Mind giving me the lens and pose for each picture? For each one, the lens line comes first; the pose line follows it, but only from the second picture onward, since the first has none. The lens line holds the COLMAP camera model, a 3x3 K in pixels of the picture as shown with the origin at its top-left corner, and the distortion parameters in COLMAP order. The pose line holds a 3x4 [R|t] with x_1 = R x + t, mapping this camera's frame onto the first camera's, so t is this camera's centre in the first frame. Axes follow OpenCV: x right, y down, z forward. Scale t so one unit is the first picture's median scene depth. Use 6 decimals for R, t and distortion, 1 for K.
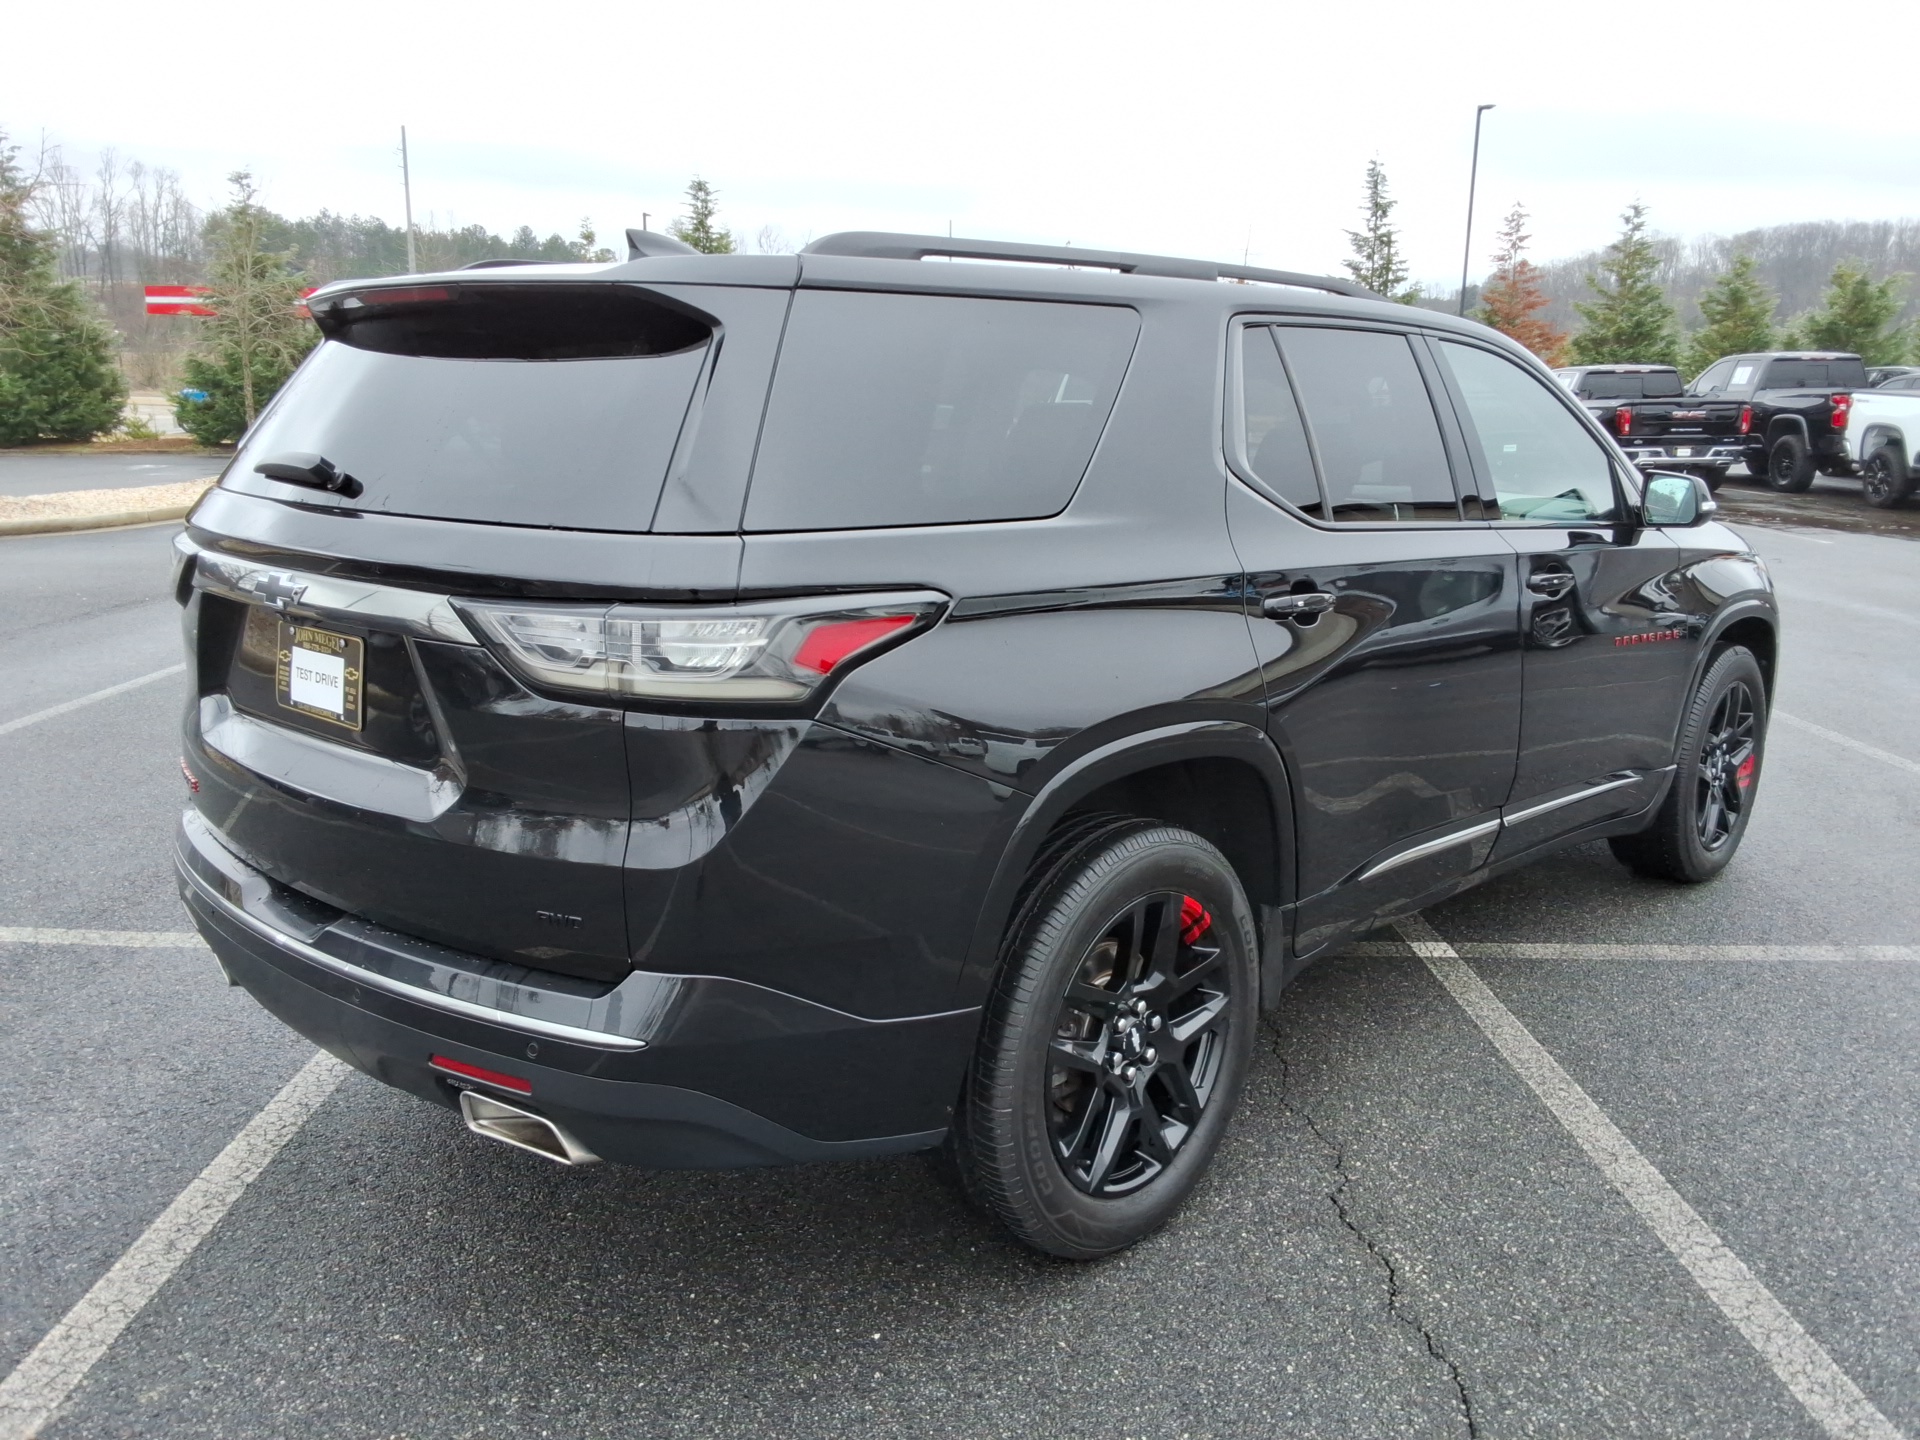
lens RADIAL K [[1554.7, 0, 978.4], [0, 1554.7, 697.8], [0, 0, 1]] dist [0.135567, -0.217797]
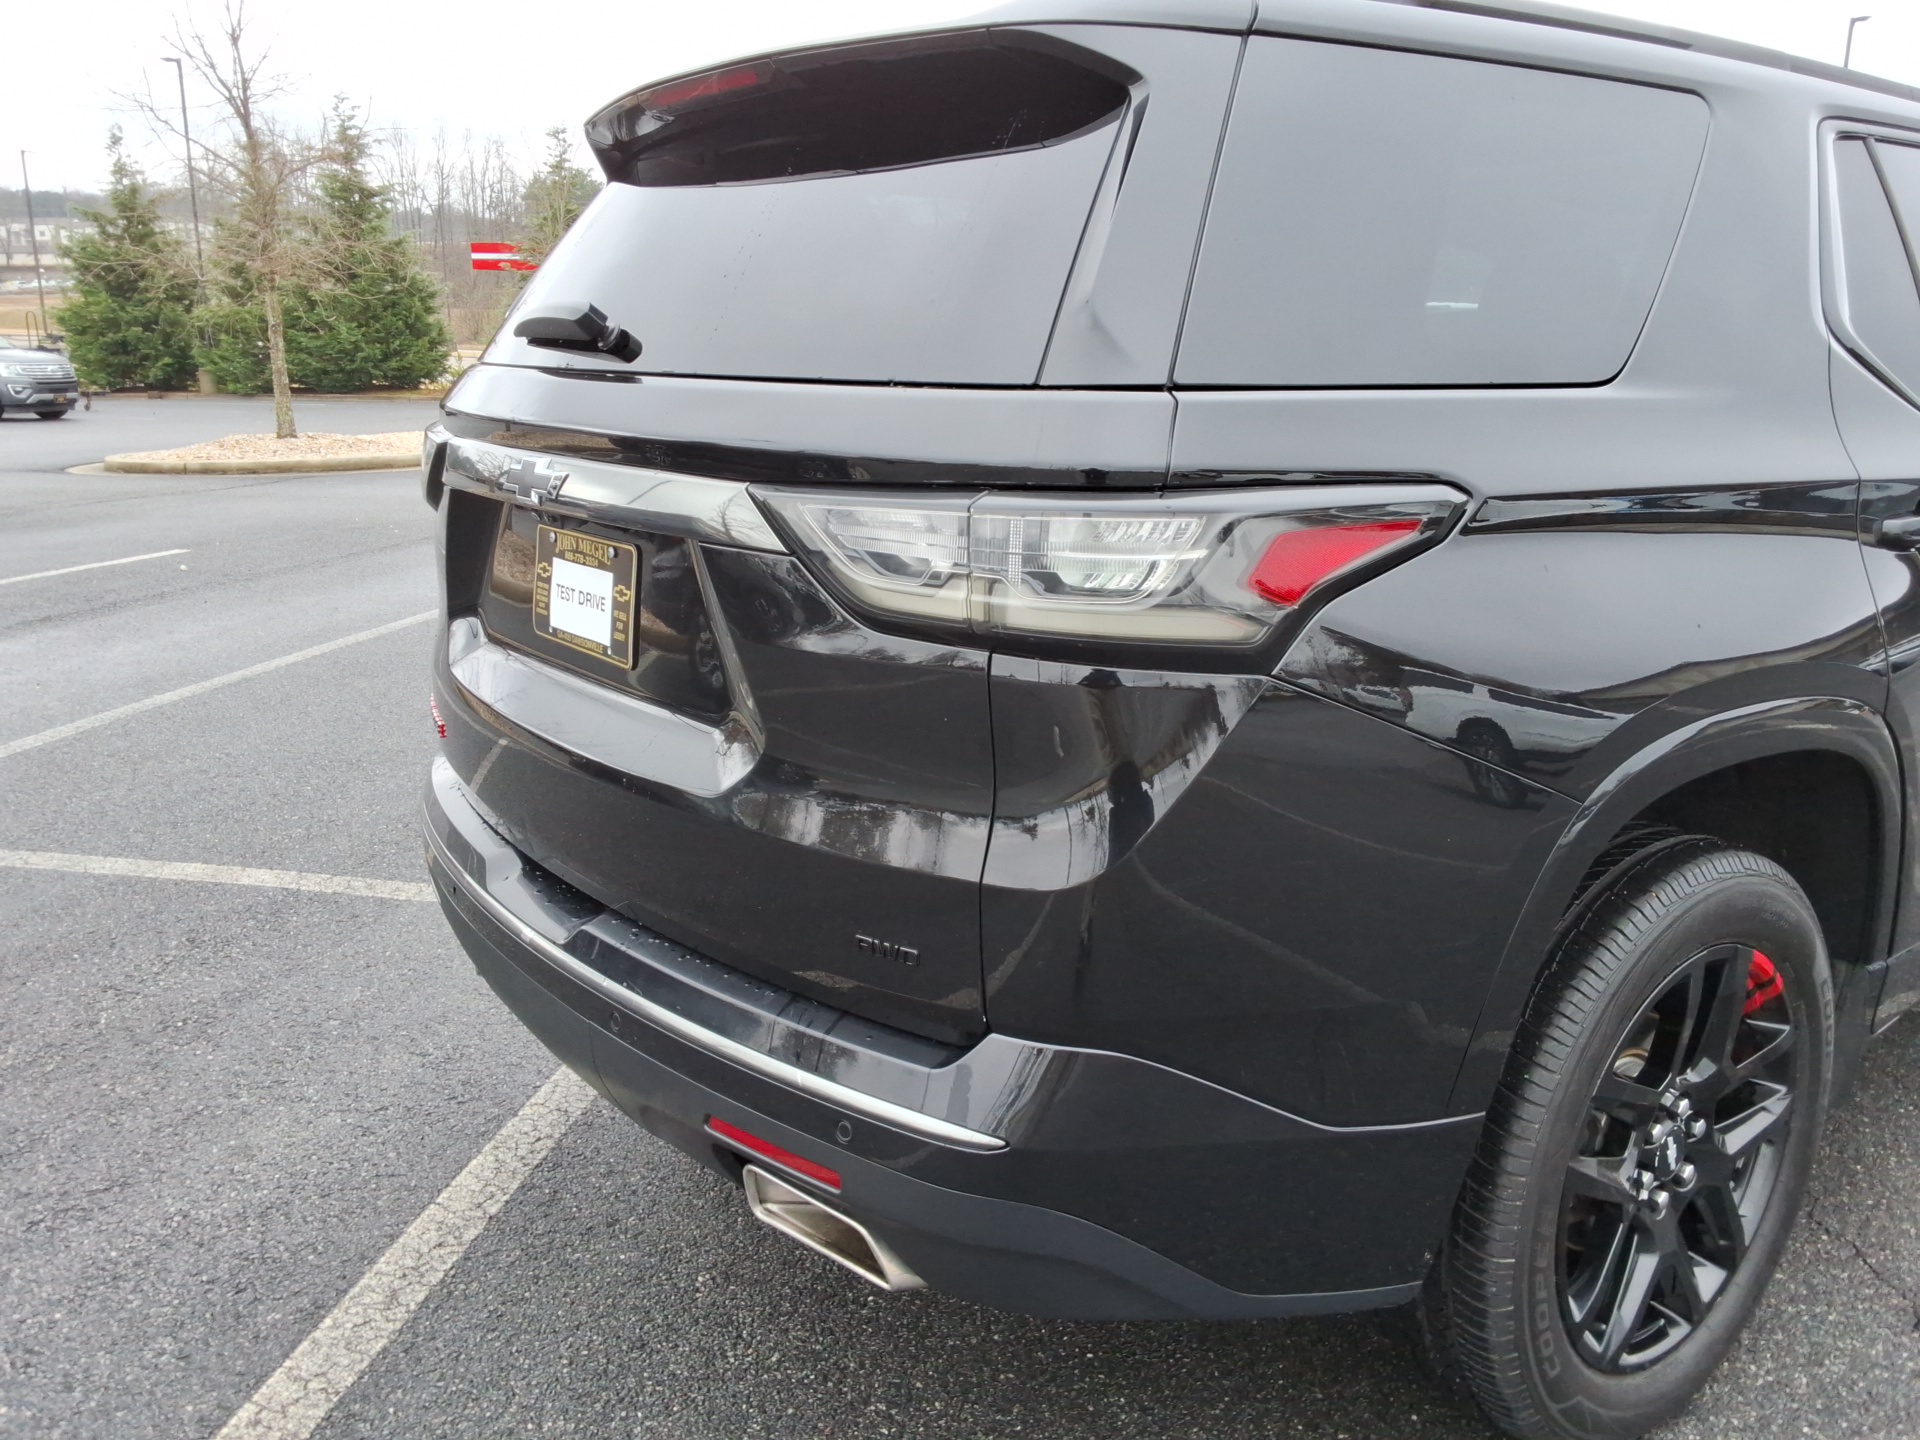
lens RADIAL K [[1554.7, 0, 978.4], [0, 1554.7, 697.8], [0, 0, 1]] dist [0.135567, -0.217797]
pose [[0.985088, 0.037374, -0.167945, -0.093287], [-0.032703, 0.999000, 0.030494, 0.006033], [0.168917, -0.024547, 0.985325, 0.268125]]
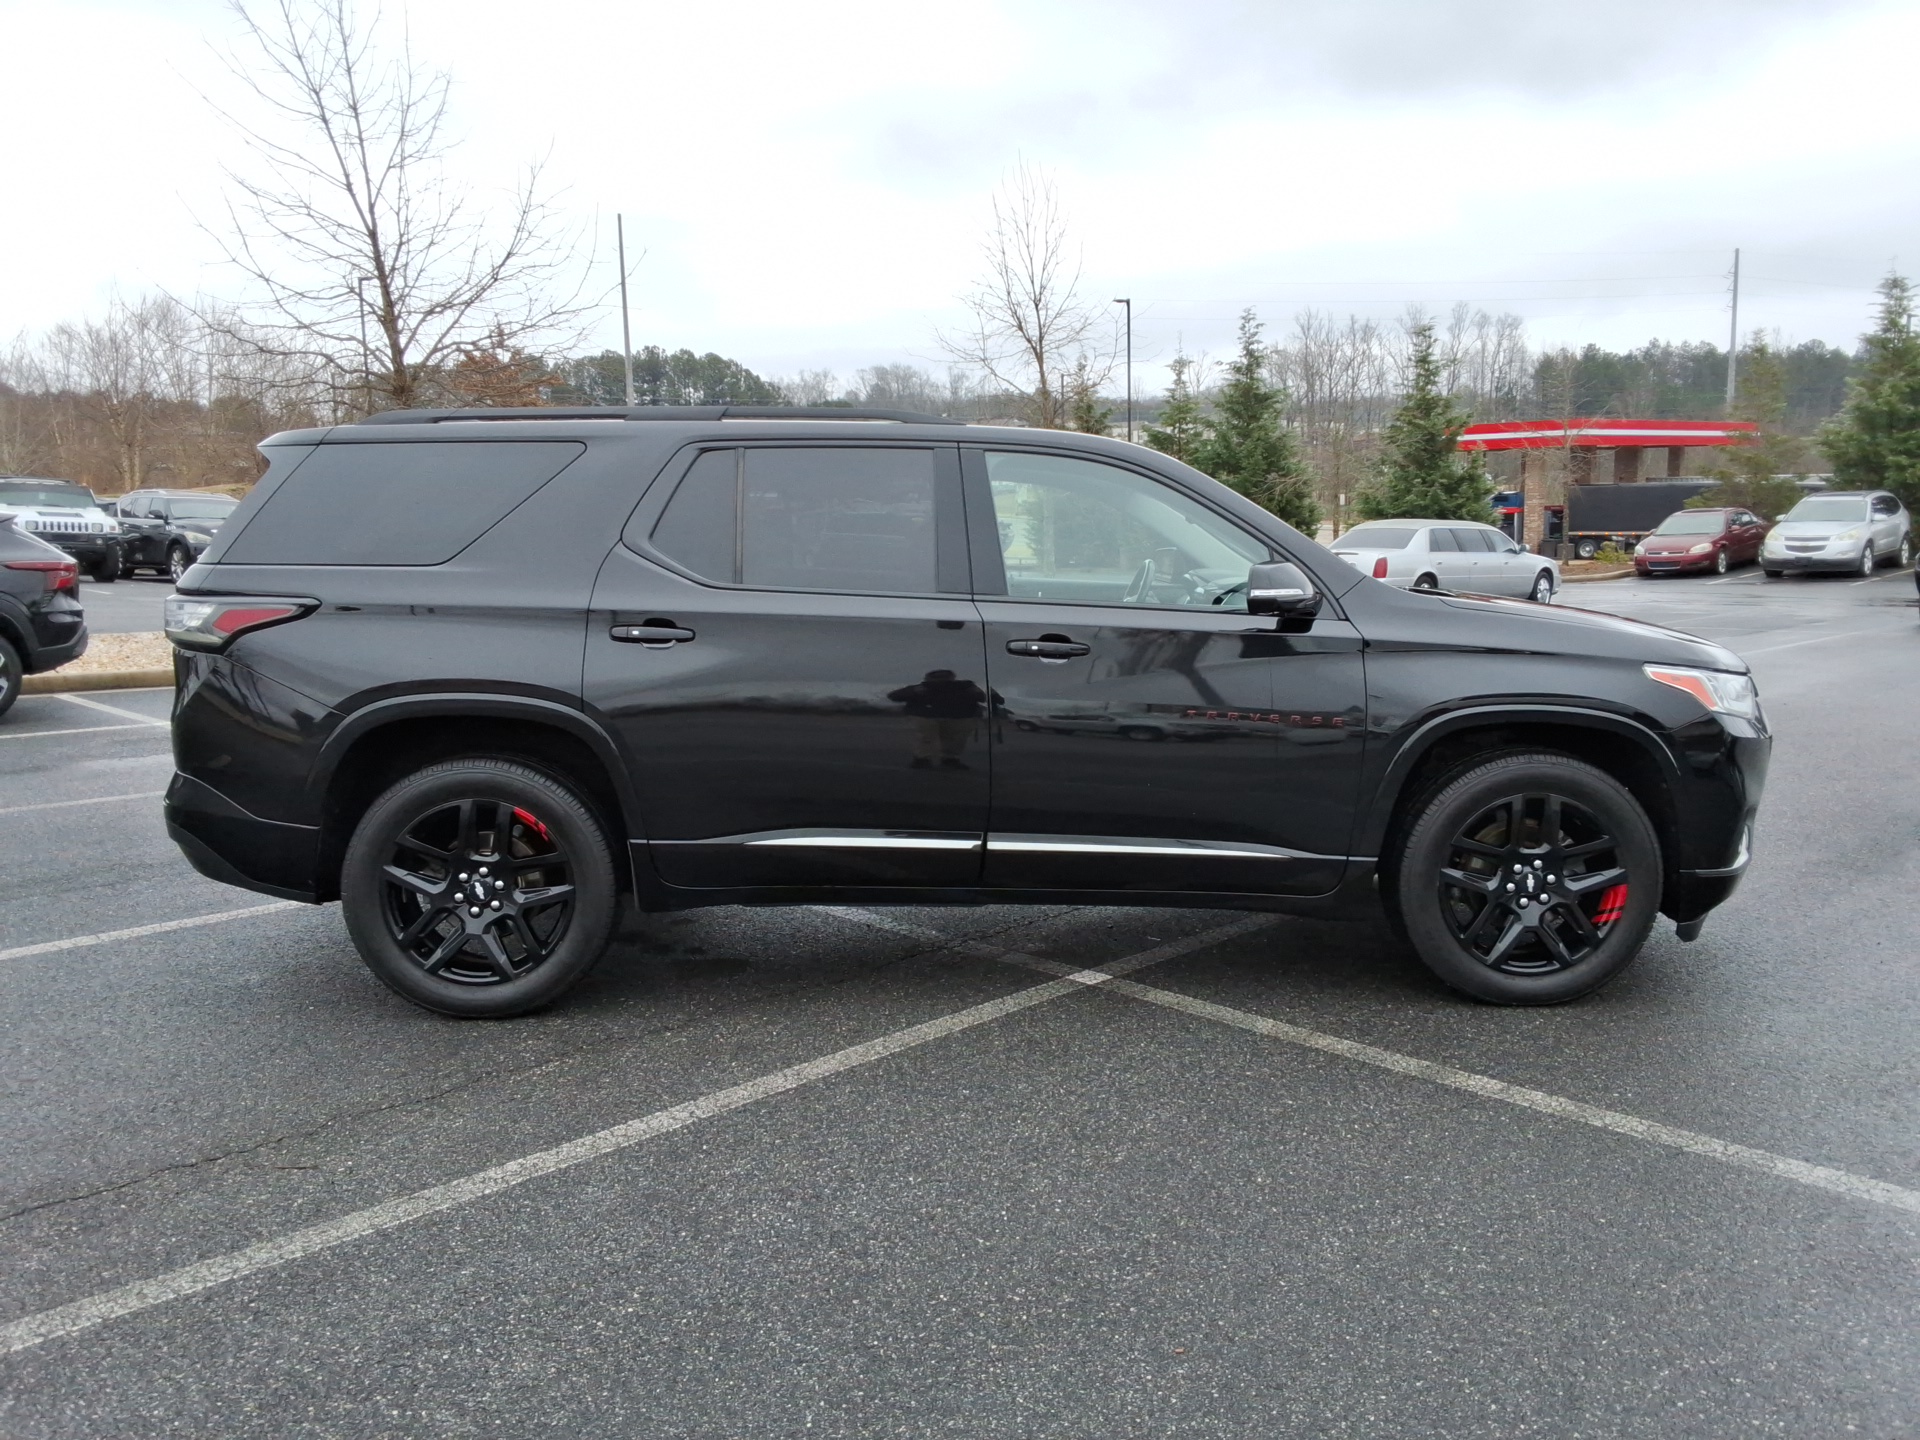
lens RADIAL K [[1552.9, 0, 957.7], [0, 1552.9, 698.7], [0, 0, 1]] dist [0.147343, -0.186146]
pose [[0.698678, 0.070974, -0.711908, 1.624144], [-0.126505, 0.991643, -0.025292, 0.001031], [0.704163, 0.107731, 0.701818, 0.191403]]
